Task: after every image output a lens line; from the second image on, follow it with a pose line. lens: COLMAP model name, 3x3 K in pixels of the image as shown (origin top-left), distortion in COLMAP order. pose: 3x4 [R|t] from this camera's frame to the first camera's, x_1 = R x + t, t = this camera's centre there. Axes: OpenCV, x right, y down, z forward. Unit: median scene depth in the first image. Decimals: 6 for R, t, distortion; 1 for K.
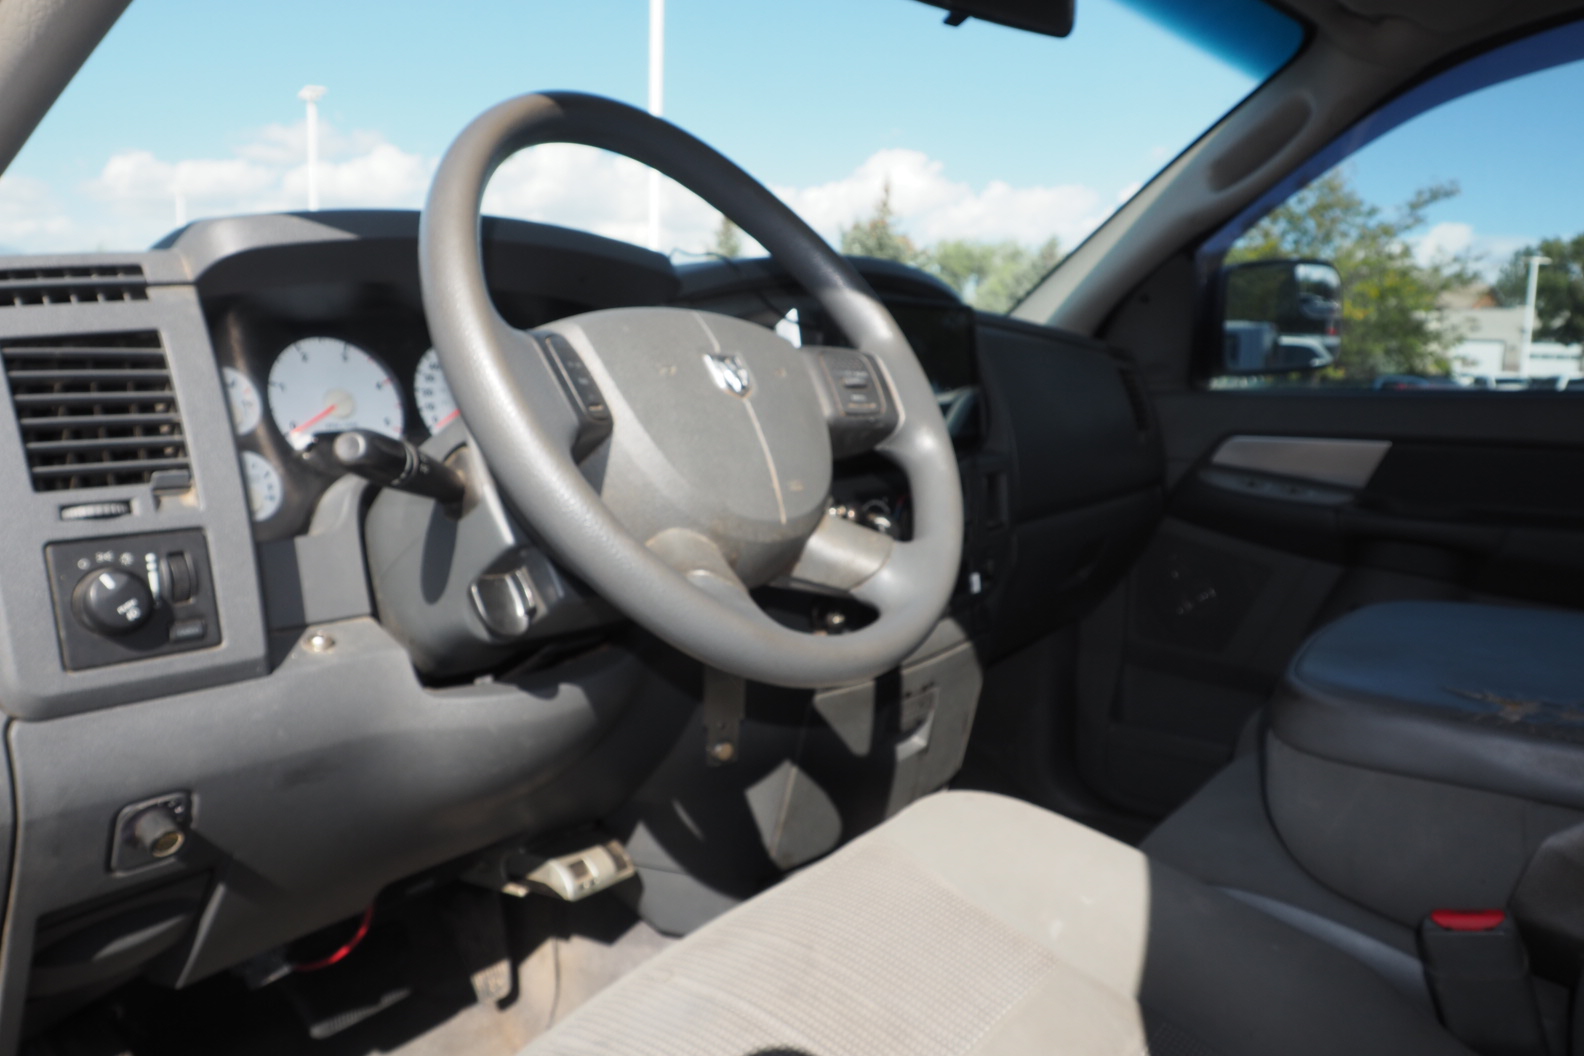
lens RADIAL K [[1164.4, 0, 792.0], [0, 1164.4, 528.0], [0, 0, 1]] dist [-0.024333, 0.004426]
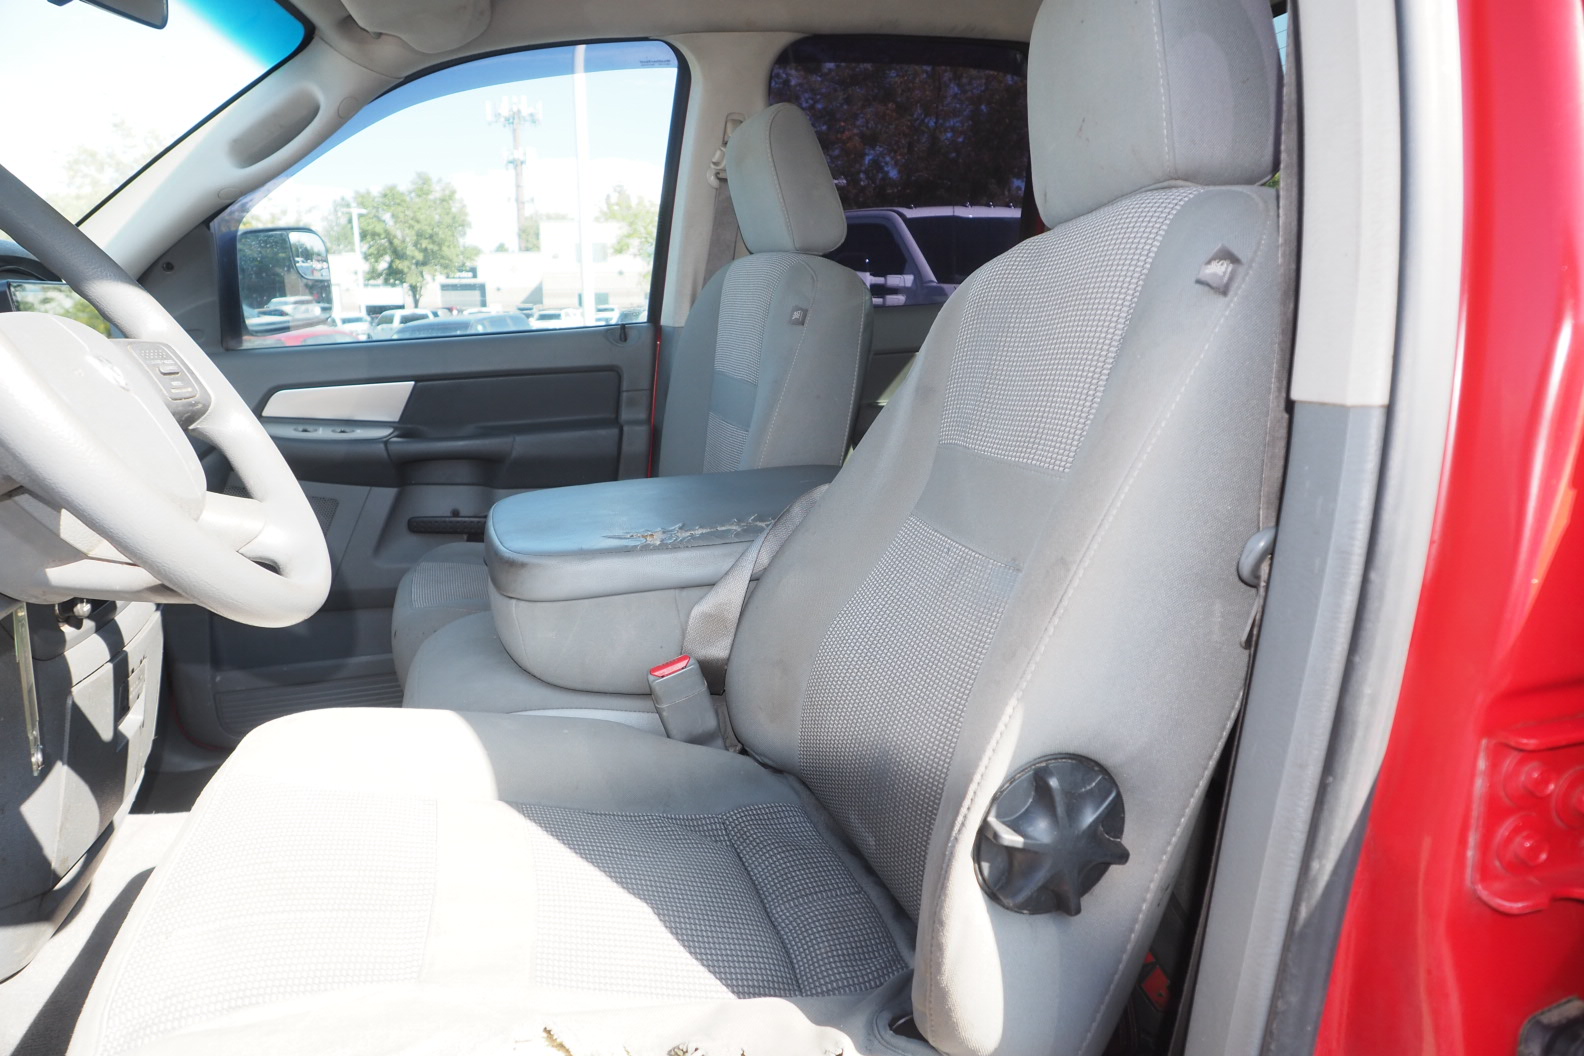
lens RADIAL K [[1145.1, 0, 773.2], [0, 1145.1, 536.4], [0, 0, 1]] dist [-0.012274, -0.008486]
pose [[0.610383, -0.199357, 0.766609, -0.209675], [0.156807, 0.979068, 0.129756, -0.010453], [-0.776431, 0.041009, 0.628867, -0.049203]]
